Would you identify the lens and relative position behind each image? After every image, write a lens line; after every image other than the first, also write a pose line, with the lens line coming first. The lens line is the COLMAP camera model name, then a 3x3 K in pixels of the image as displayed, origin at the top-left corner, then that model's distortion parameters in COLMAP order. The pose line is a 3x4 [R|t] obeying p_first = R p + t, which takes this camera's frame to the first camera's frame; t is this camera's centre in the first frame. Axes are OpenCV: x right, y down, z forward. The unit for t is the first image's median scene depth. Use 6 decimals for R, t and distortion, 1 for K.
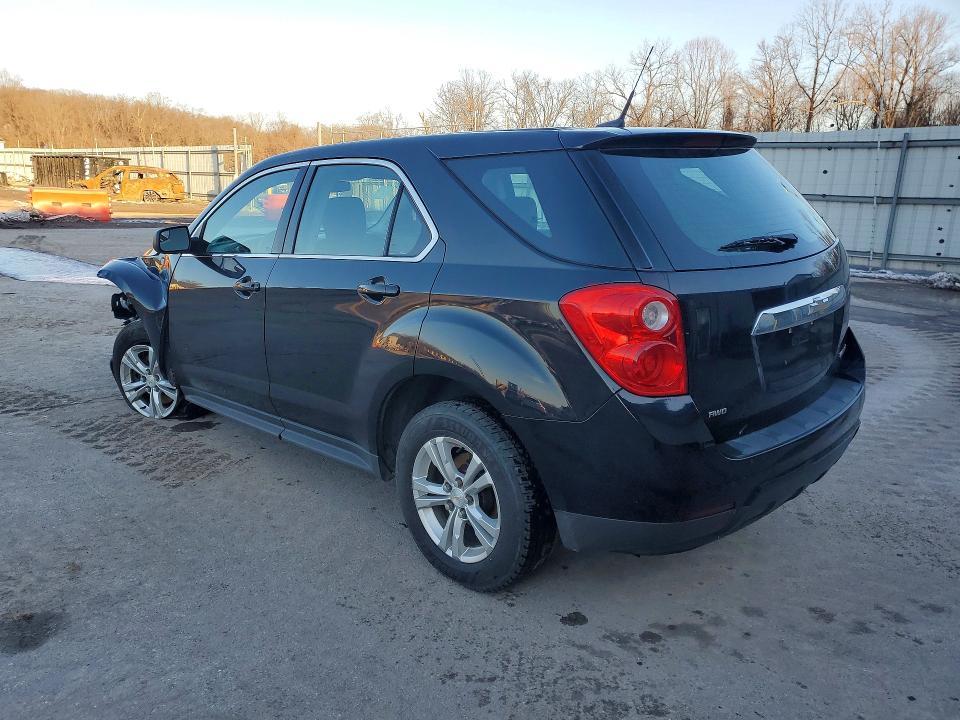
lens RADIAL K [[758.6, 0, 480.0], [0, 758.6, 360.0], [0, 0, 1]] dist [-0.006371, -0.002656]
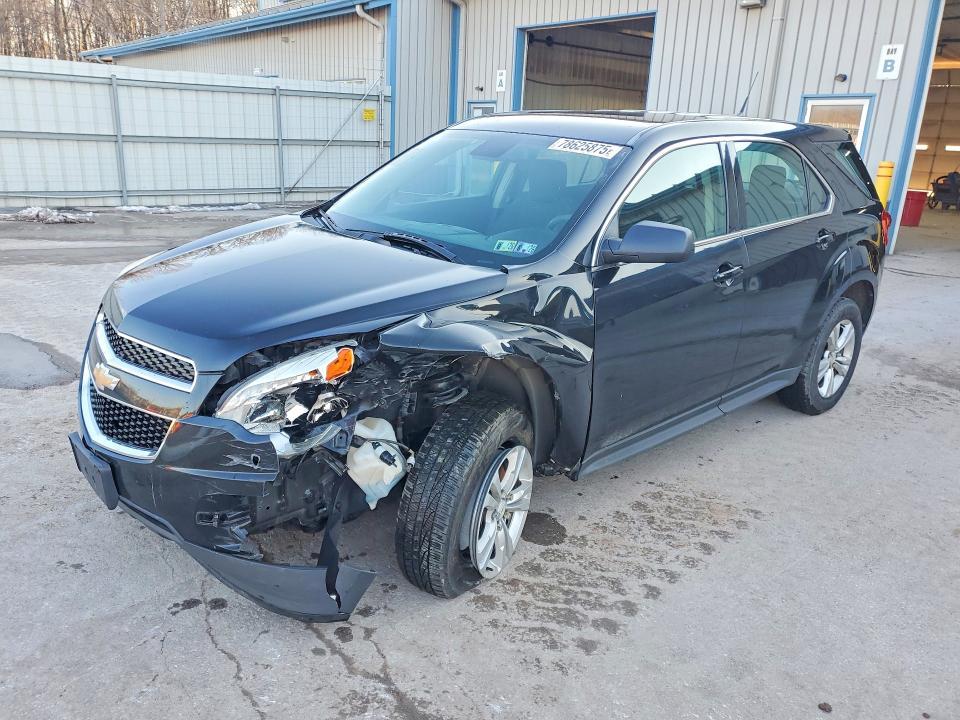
lens RADIAL K [[720.7, 0, 480.0], [0, 720.7, 360.0], [0, 0, 1]] dist [-0.001275, 0.000535]
pose [[0.064705, -0.306603, 0.949636, -0.574709], [0.194552, 0.937245, 0.289347, -0.150111], [-0.978756, 0.166031, 0.120295, 0.583863]]
